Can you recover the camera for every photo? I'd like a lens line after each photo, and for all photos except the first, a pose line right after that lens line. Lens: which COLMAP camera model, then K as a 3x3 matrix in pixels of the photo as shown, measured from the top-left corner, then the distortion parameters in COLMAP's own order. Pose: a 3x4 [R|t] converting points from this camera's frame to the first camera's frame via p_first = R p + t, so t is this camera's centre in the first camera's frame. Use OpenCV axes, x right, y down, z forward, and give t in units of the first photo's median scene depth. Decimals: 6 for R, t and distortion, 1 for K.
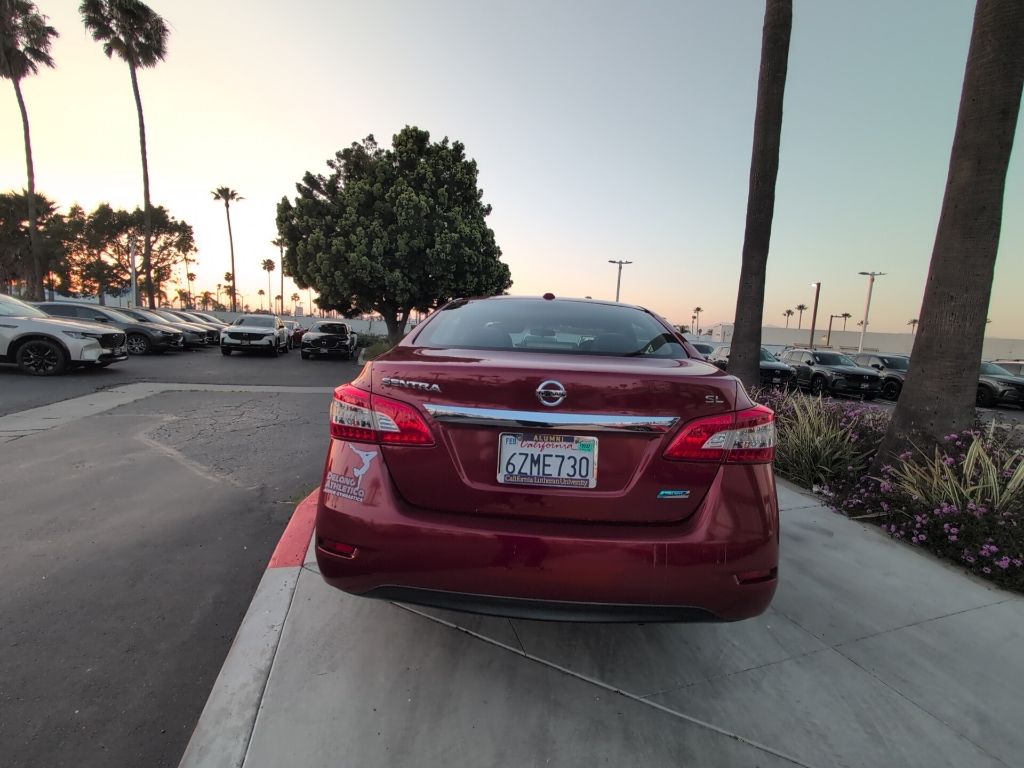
lens RADIAL K [[432.5, 0, 514.6], [0, 432.5, 385.6], [0, 0, 1]] dist [-0.002229, 0.000751]
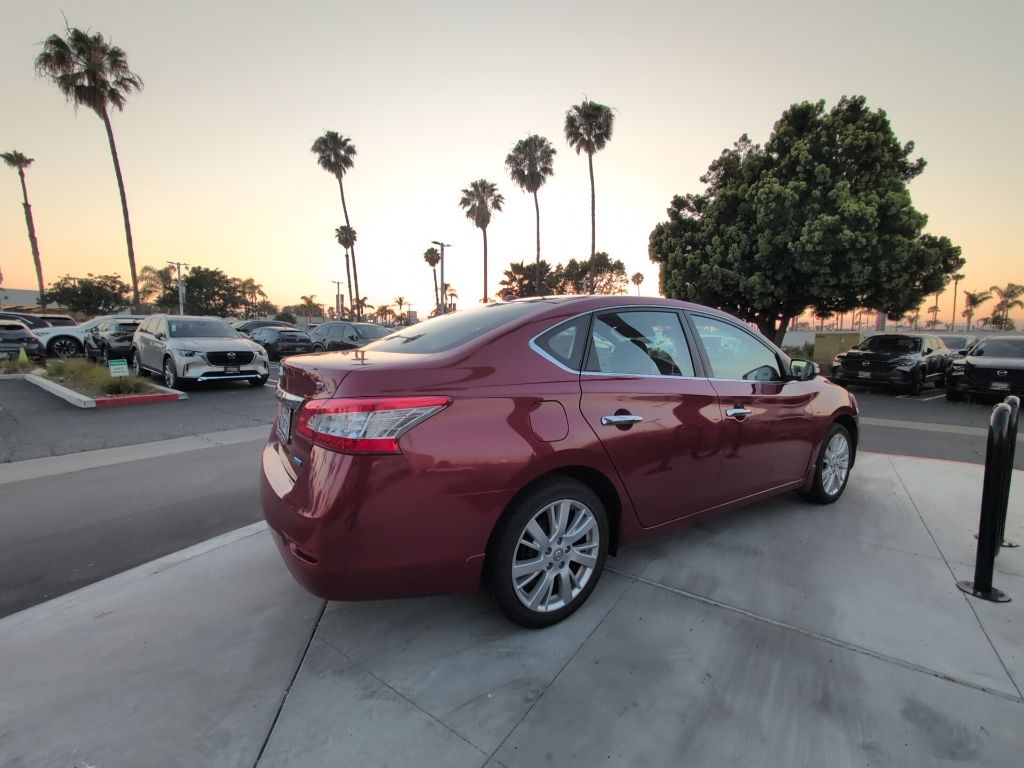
lens RADIAL K [[432.5, 0, 515.0], [0, 432.5, 385.9], [0, 0, 1]] dist [-0.002229, 0.000751]
pose [[0.594524, 0.042514, -0.802953, 0.160031], [-0.068762, 0.997631, 0.001909, -0.000359], [0.801133, 0.054078, 0.596039, 0.071158]]
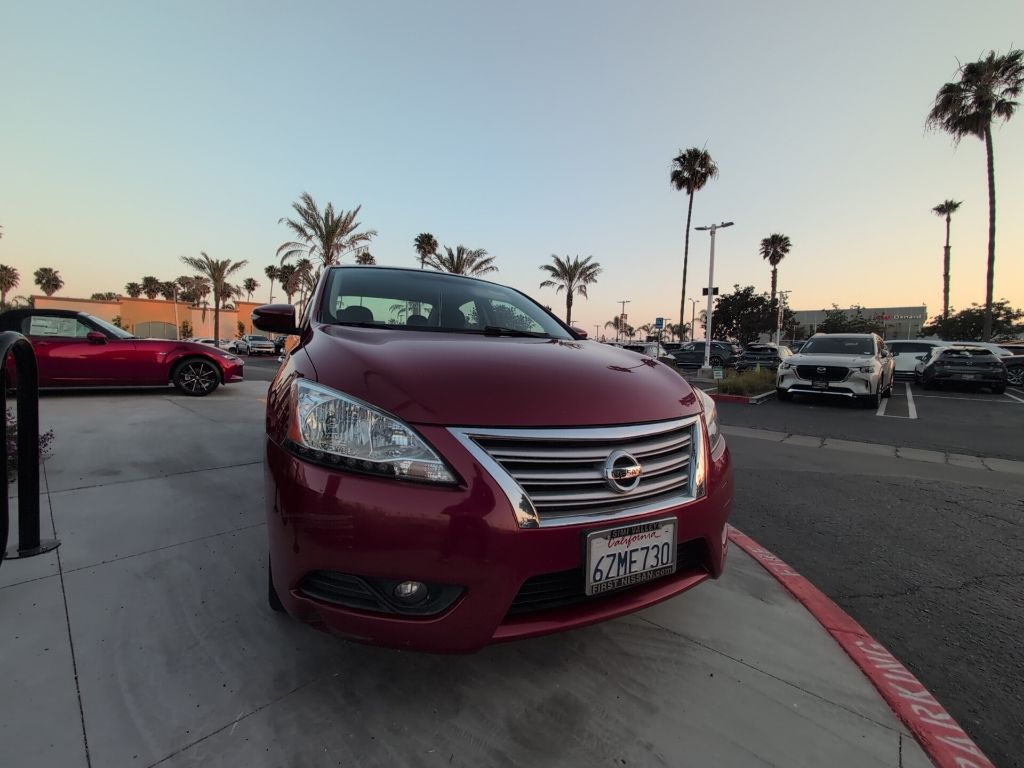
lens RADIAL K [[432.5, 0, 513.3], [0, 432.5, 384.5], [0, 0, 1]] dist [-0.002229, 0.000751]
pose [[-0.857486, -0.042740, -0.512729, 0.084374], [-0.131686, 0.981581, 0.138409, -0.024721], [0.497370, 0.186203, -0.847320, 0.460659]]
